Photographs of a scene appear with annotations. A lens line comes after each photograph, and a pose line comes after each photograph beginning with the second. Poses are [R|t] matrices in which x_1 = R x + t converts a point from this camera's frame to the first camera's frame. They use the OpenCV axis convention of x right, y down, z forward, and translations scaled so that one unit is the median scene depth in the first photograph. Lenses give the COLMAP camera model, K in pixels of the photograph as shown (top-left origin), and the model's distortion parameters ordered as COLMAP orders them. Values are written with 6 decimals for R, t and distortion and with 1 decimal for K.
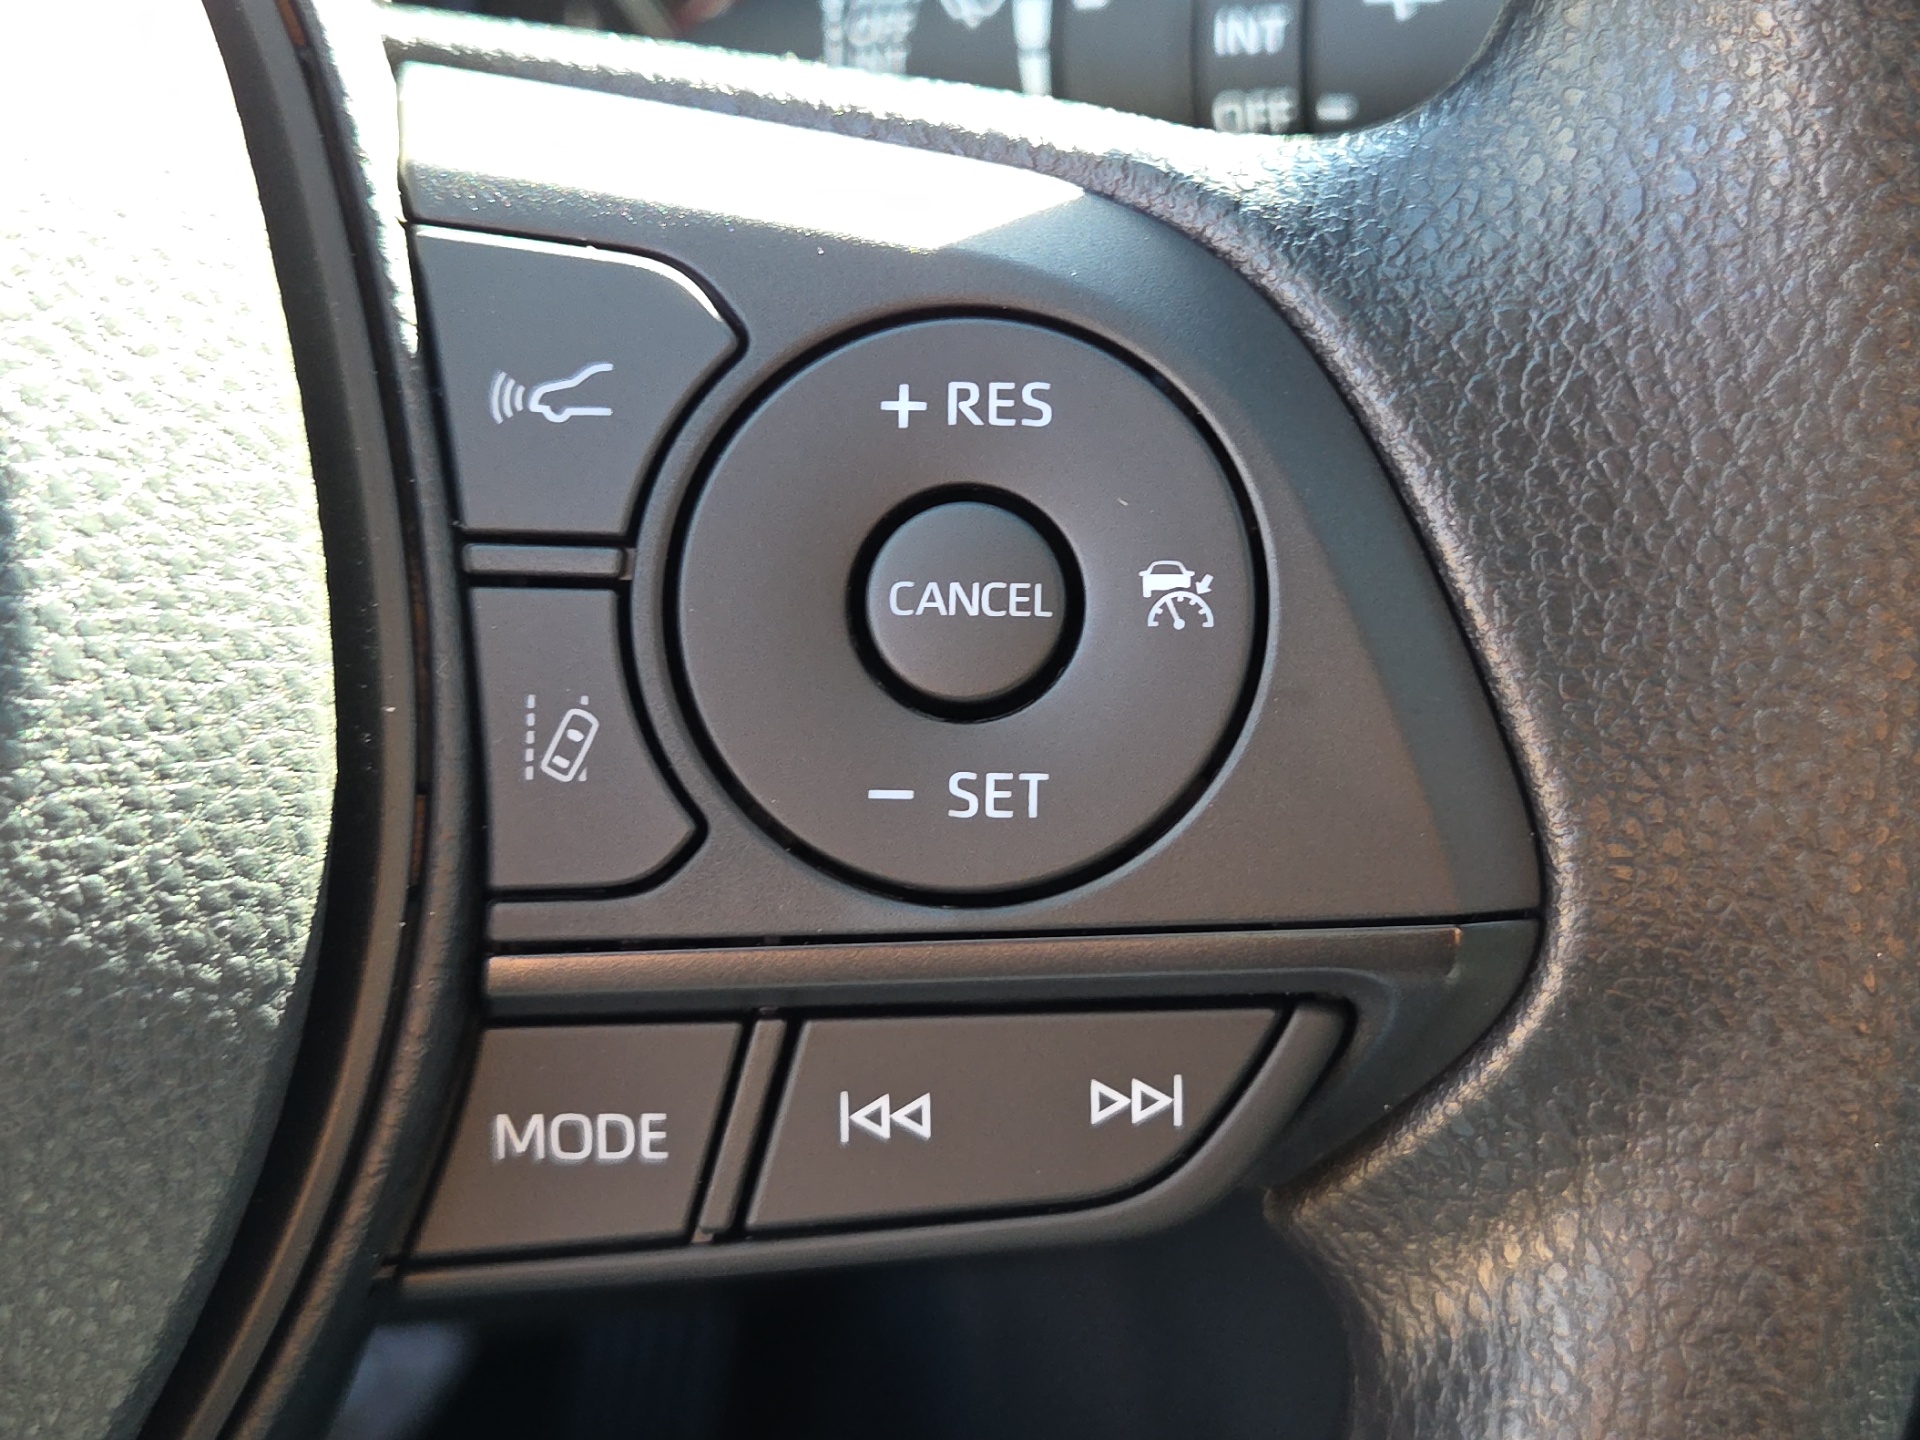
lens RADIAL K [[2569.9, 0, 957.1], [0, 2569.9, 713.6], [0, 0, 1]] dist [0.027594, 0.000000]
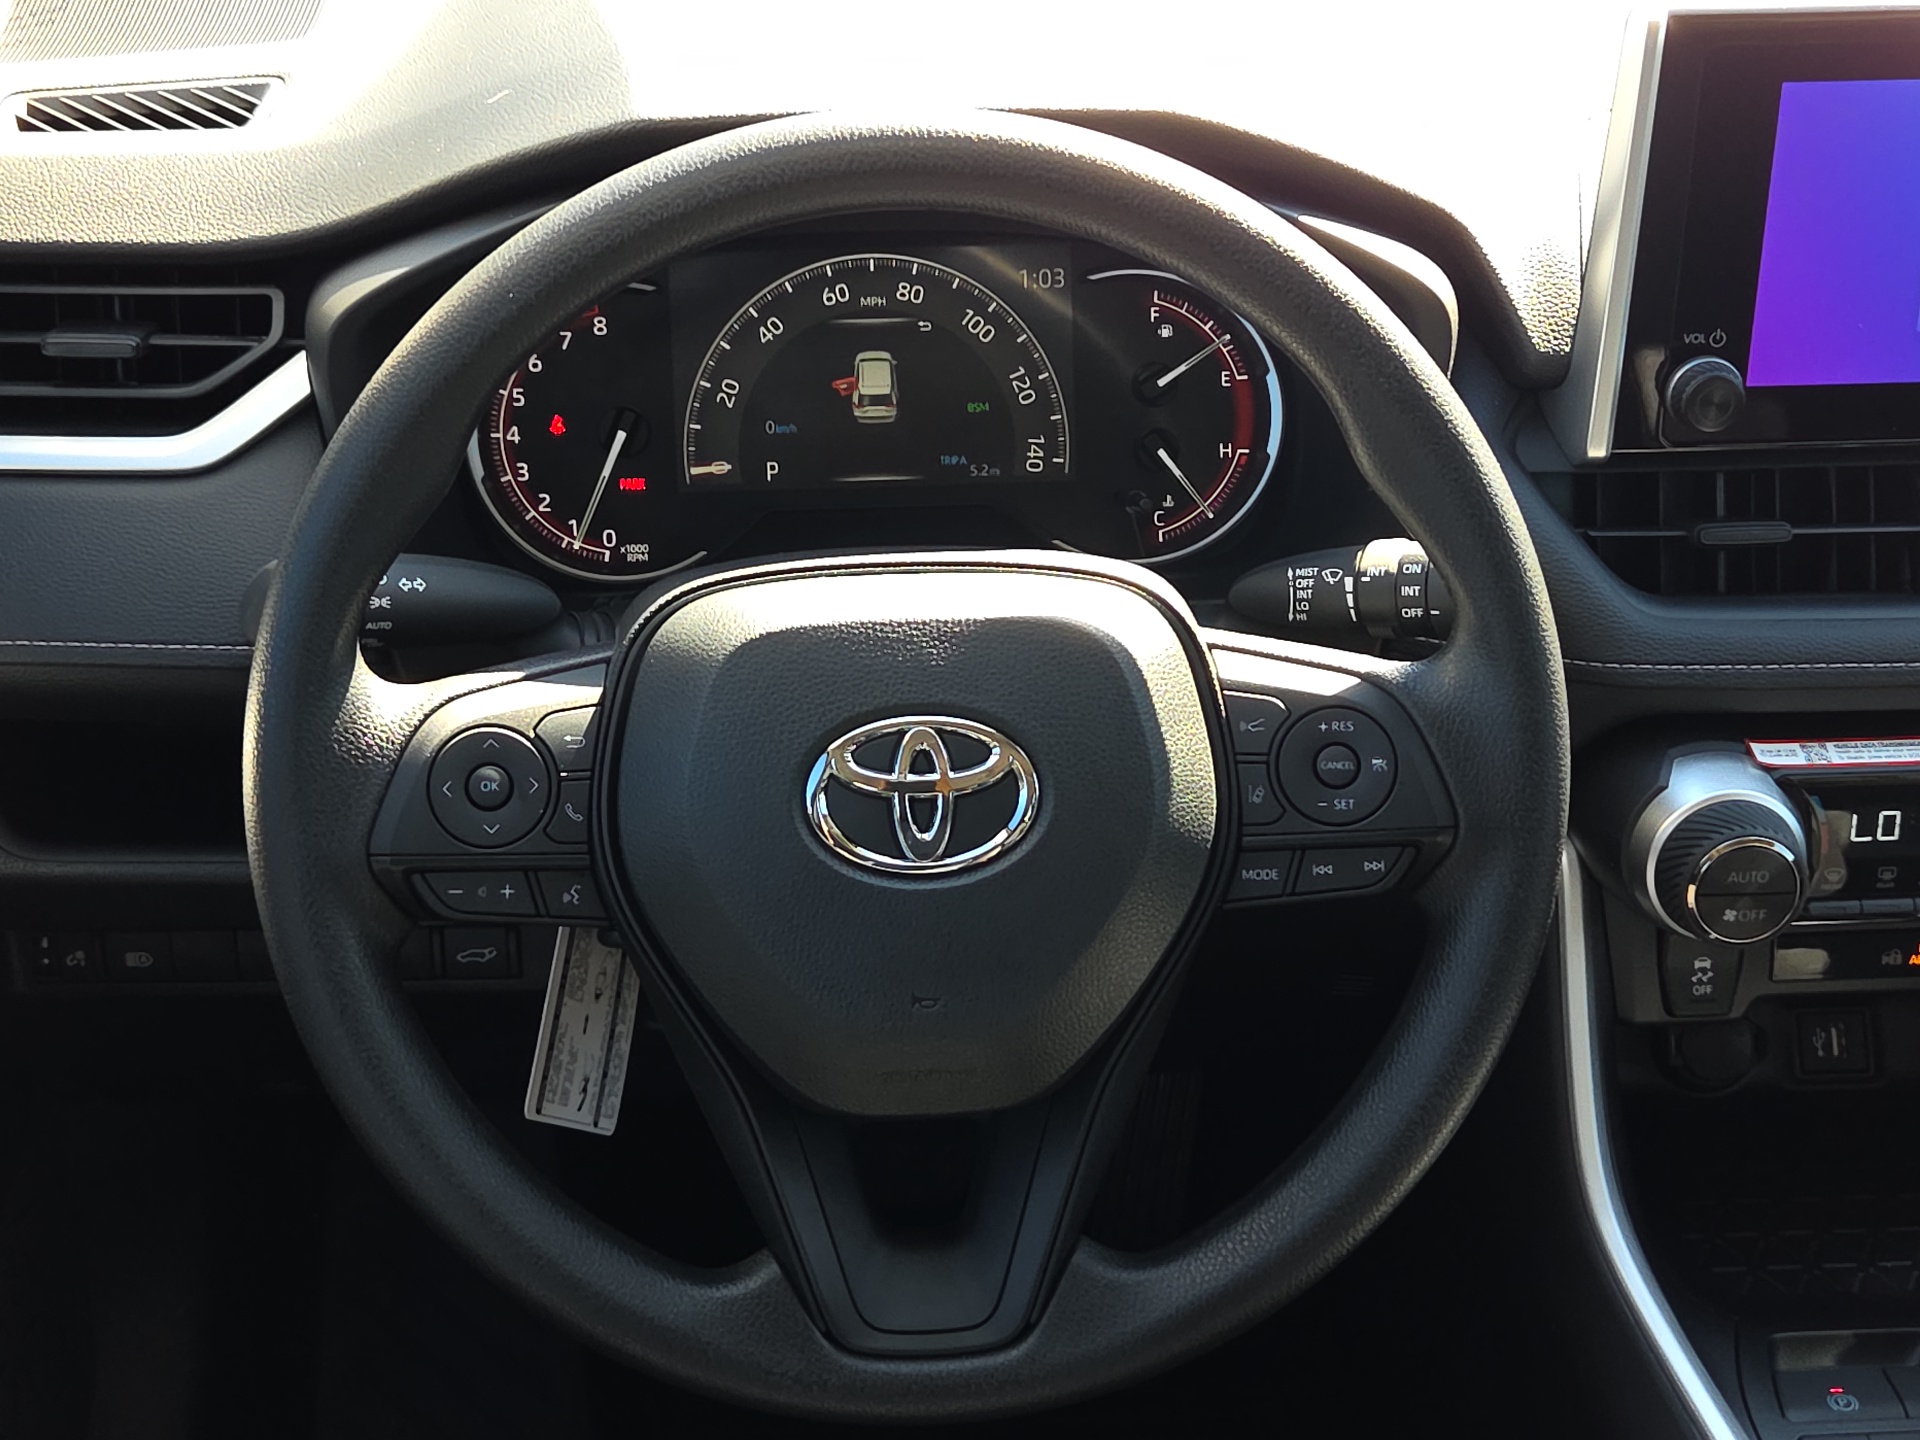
lens RADIAL K [[2762.6, 0, 983.5], [0, 2762.6, 688.5], [0, 0, 1]] dist [0.102033, 0.000000]
pose [[0.991349, -0.019282, -0.129831, 0.023495], [0.016955, 0.999676, -0.018998, -0.101958], [0.130155, 0.016632, 0.991354, -4.417122]]
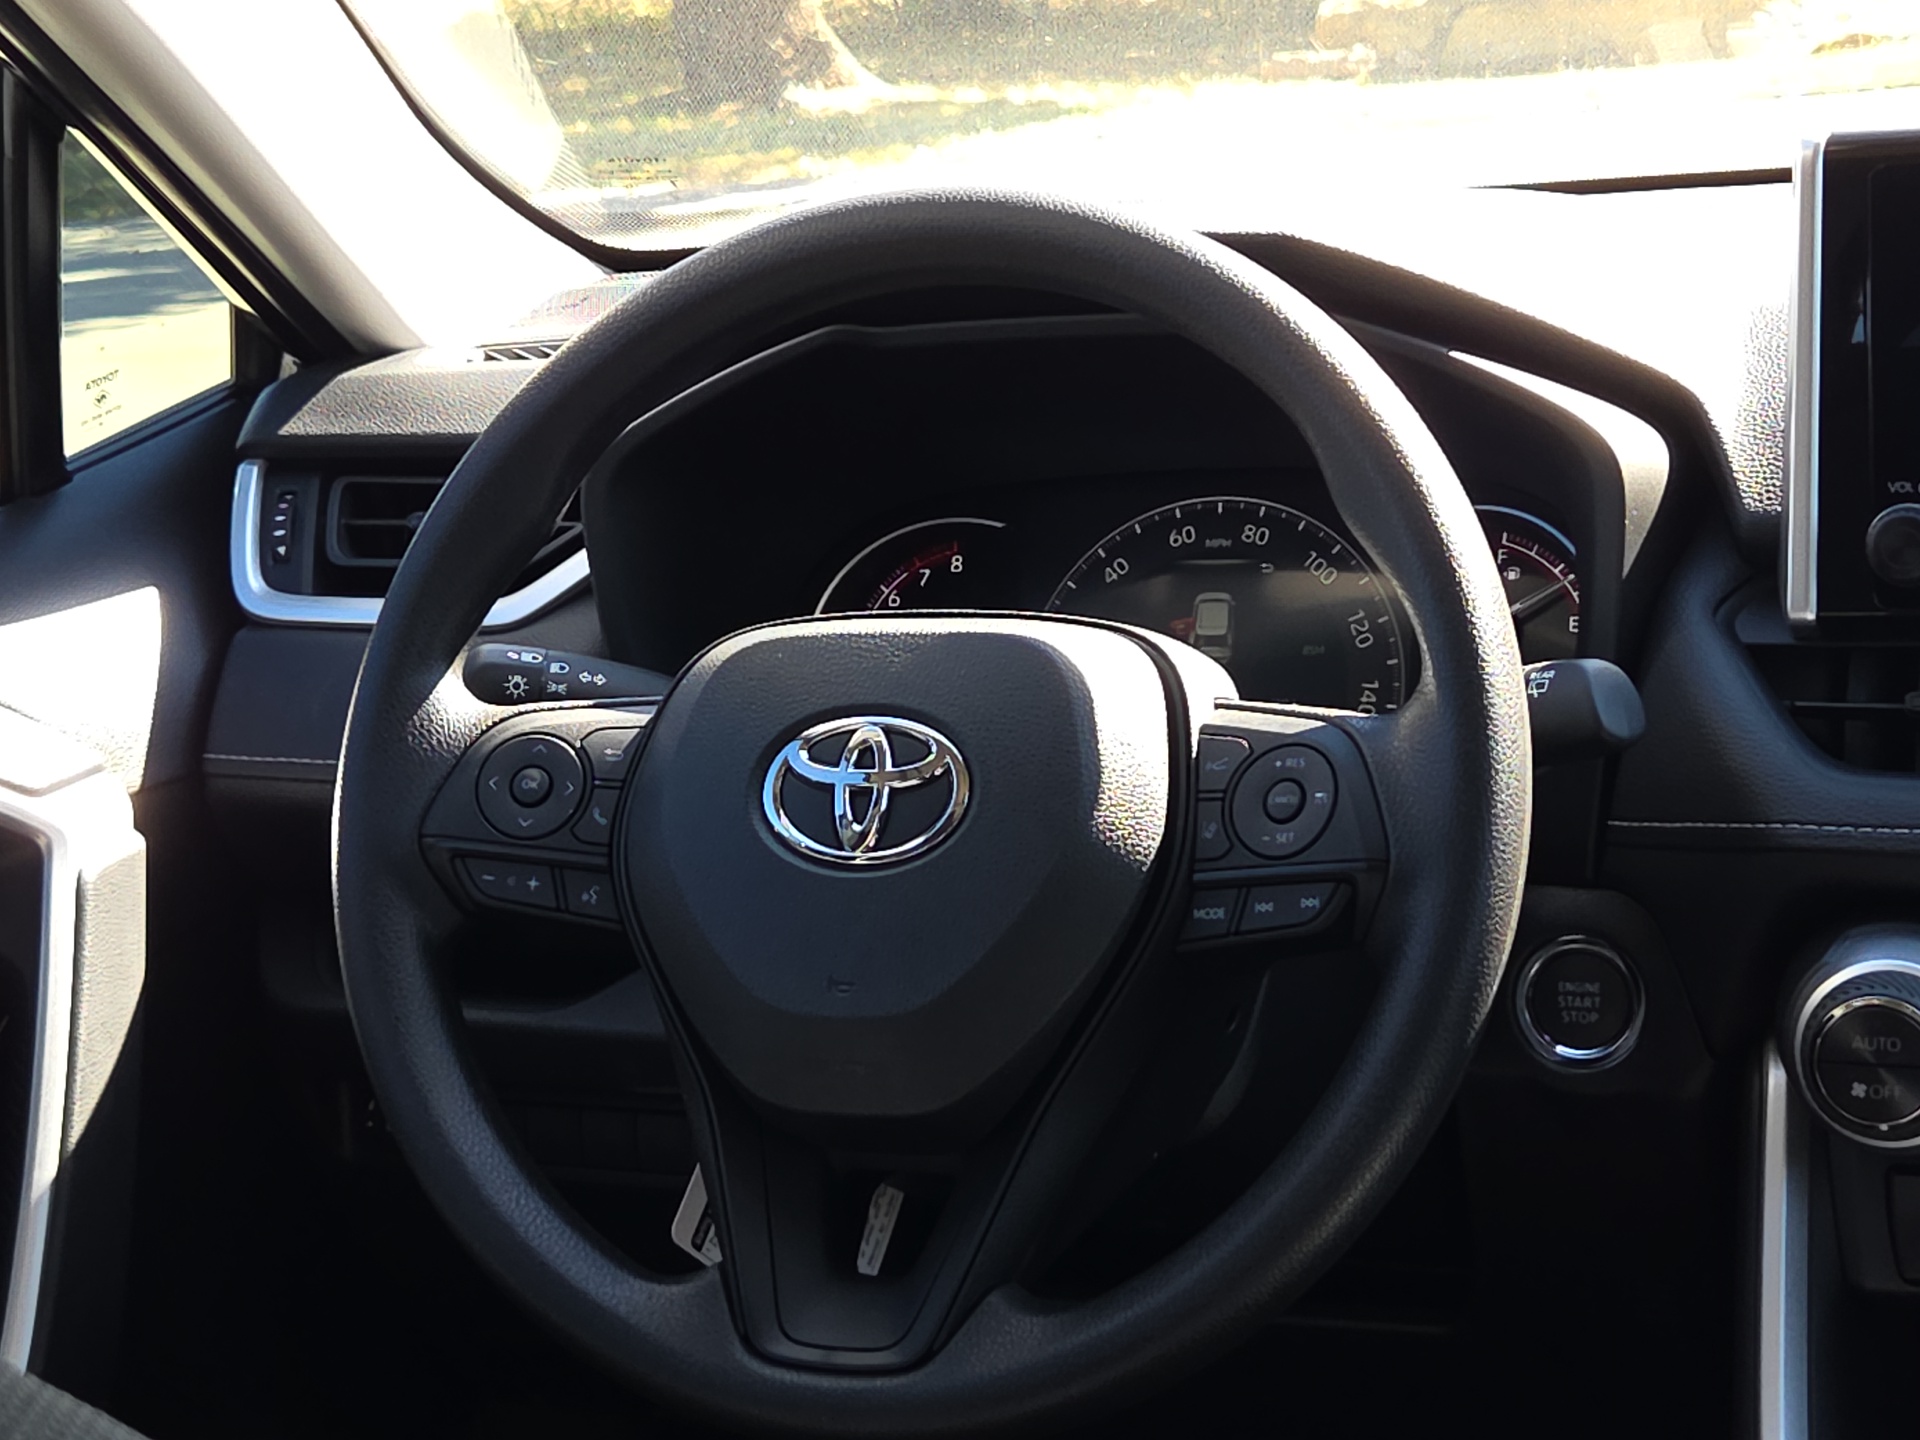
lens RADIAL K [[3707.9, 0, 970.6], [0, 3707.9, 708.7], [0, 0, 1]] dist [0.144717, 0.000000]
pose [[0.834270, -0.047428, -0.549312, 3.388657], [-0.134327, 0.948789, -0.285929, 1.888176], [0.534742, 0.312330, 0.785176, -4.921110]]
